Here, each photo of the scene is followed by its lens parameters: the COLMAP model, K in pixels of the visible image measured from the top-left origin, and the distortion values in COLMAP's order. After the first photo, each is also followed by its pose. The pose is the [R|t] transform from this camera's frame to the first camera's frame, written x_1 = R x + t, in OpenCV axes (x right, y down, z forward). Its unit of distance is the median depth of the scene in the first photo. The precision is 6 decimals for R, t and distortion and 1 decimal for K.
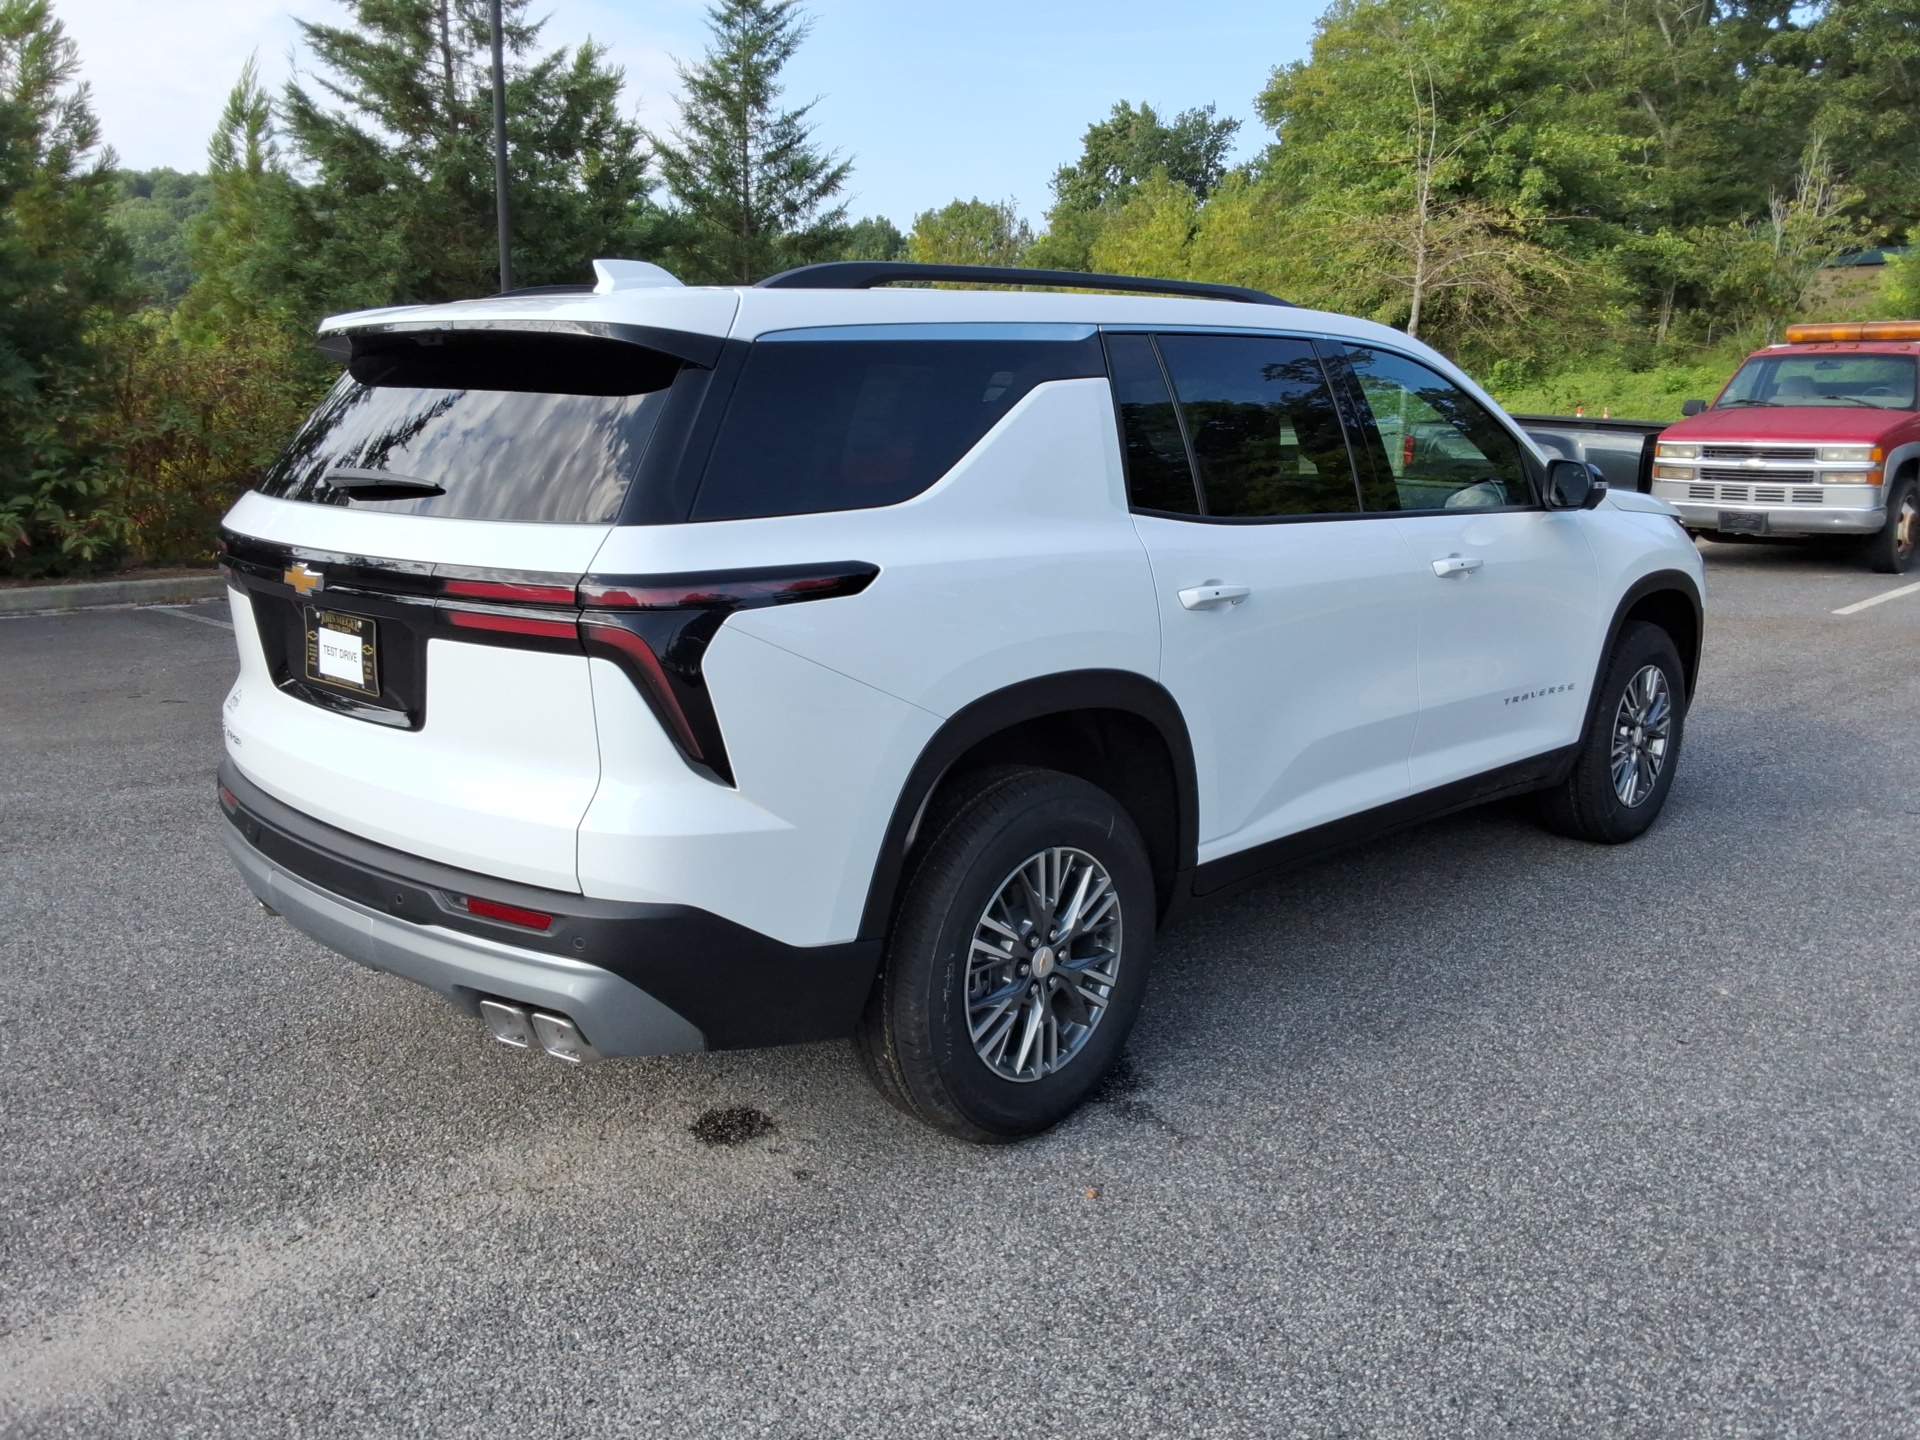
lens RADIAL K [[1551.2, 0, 968.4], [0, 1551.2, 715.8], [0, 0, 1]] dist [0.117504, -0.205746]
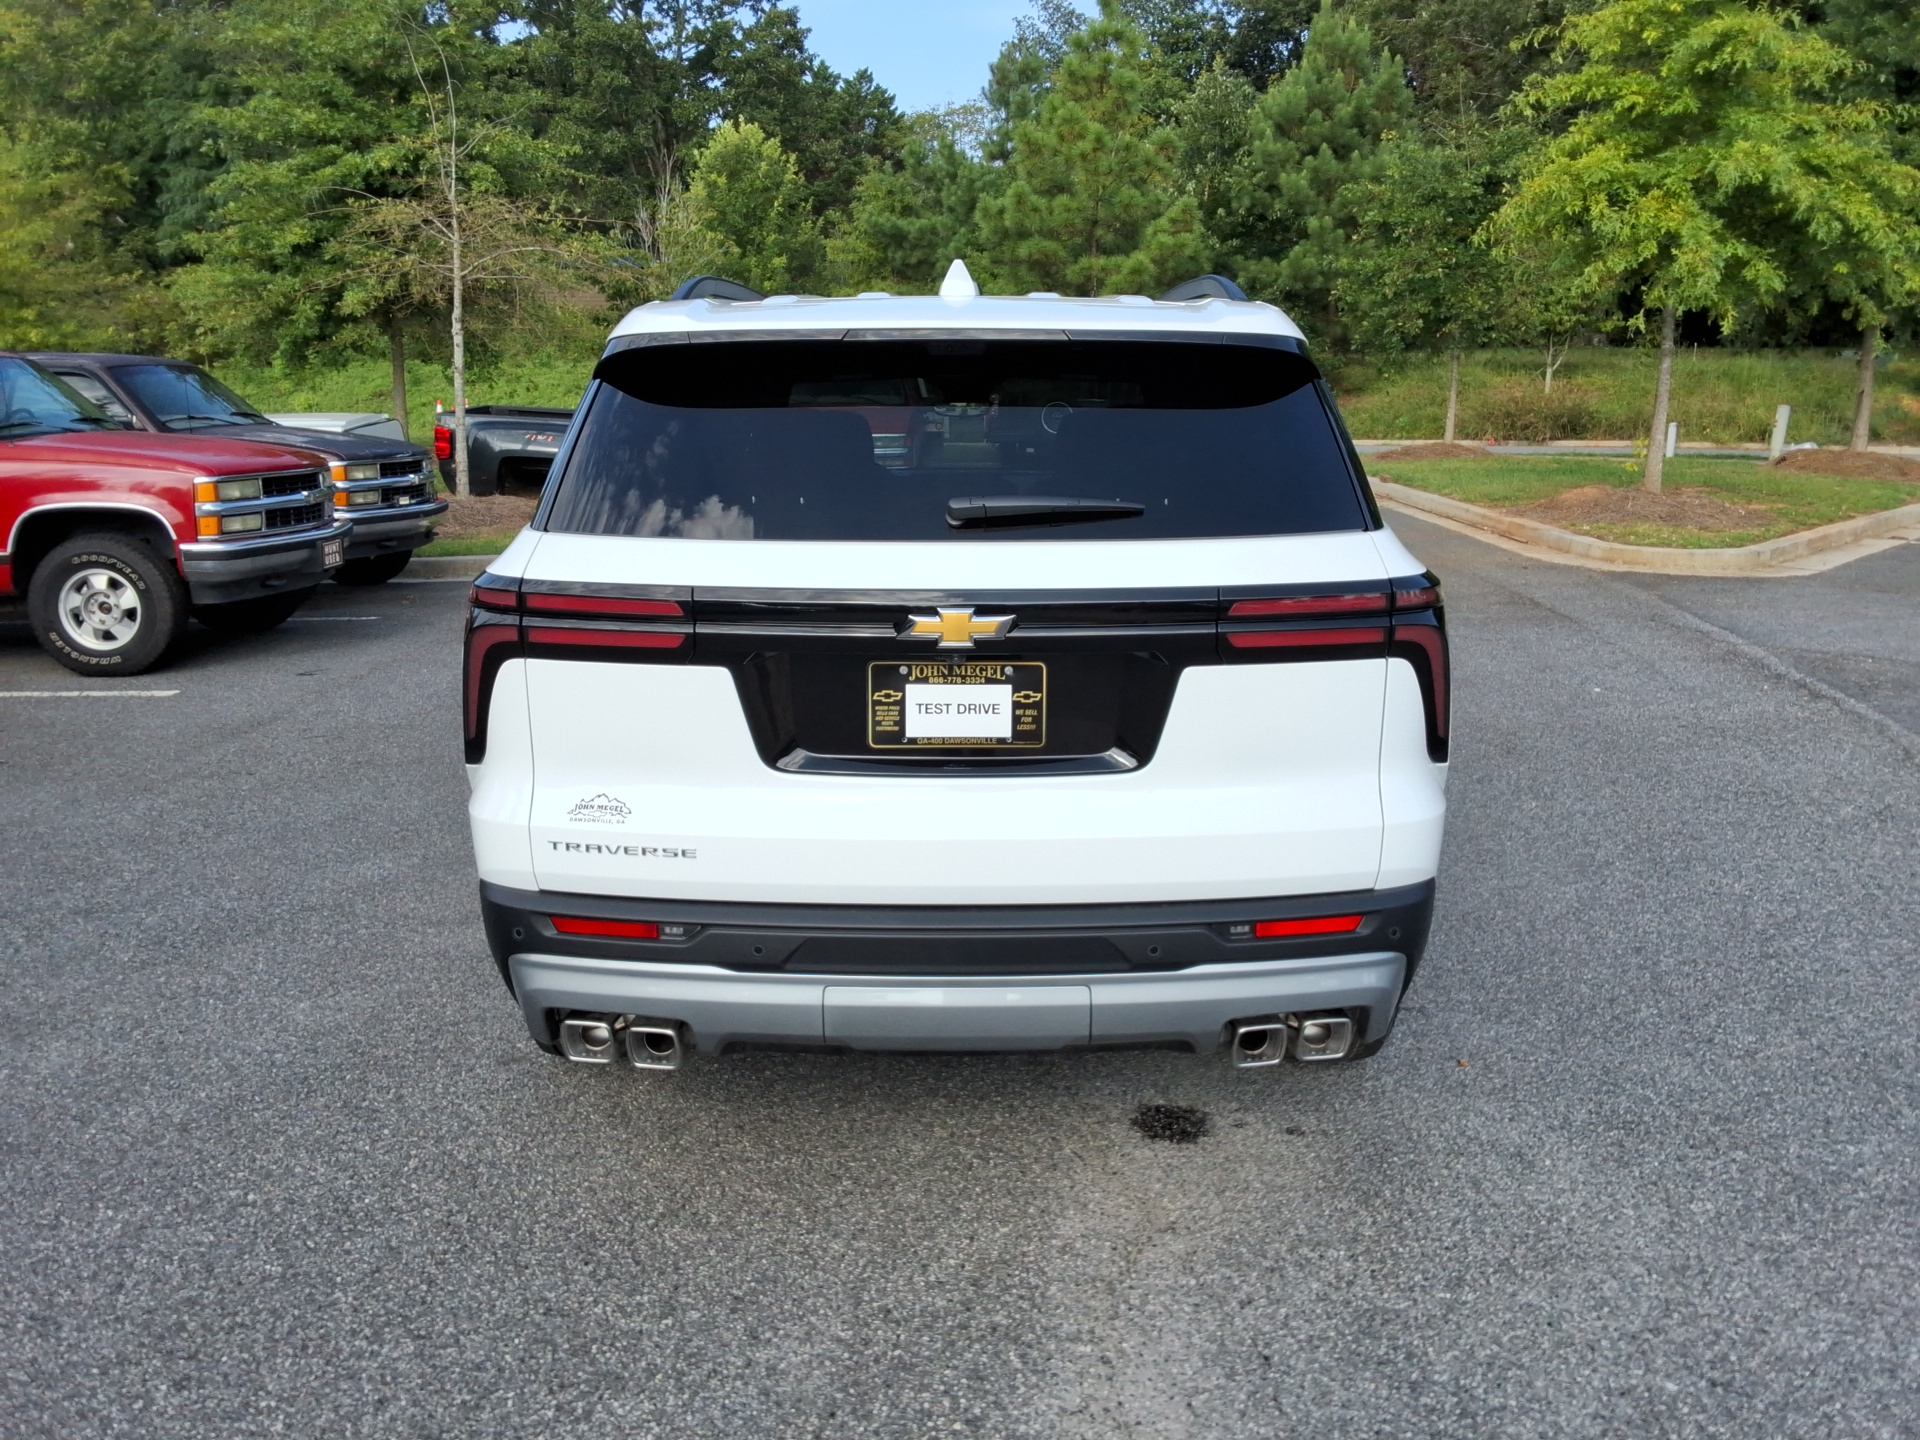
lens RADIAL K [[1551.2, 0, 968.4], [0, 1551.2, 715.8], [0, 0, 1]] dist [0.117504, -0.205746]
pose [[0.720779, -0.146528, 0.677501, -0.918040], [0.143307, 0.987786, 0.061174, -0.082093], [-0.678190, 0.052998, 0.732973, 0.341105]]
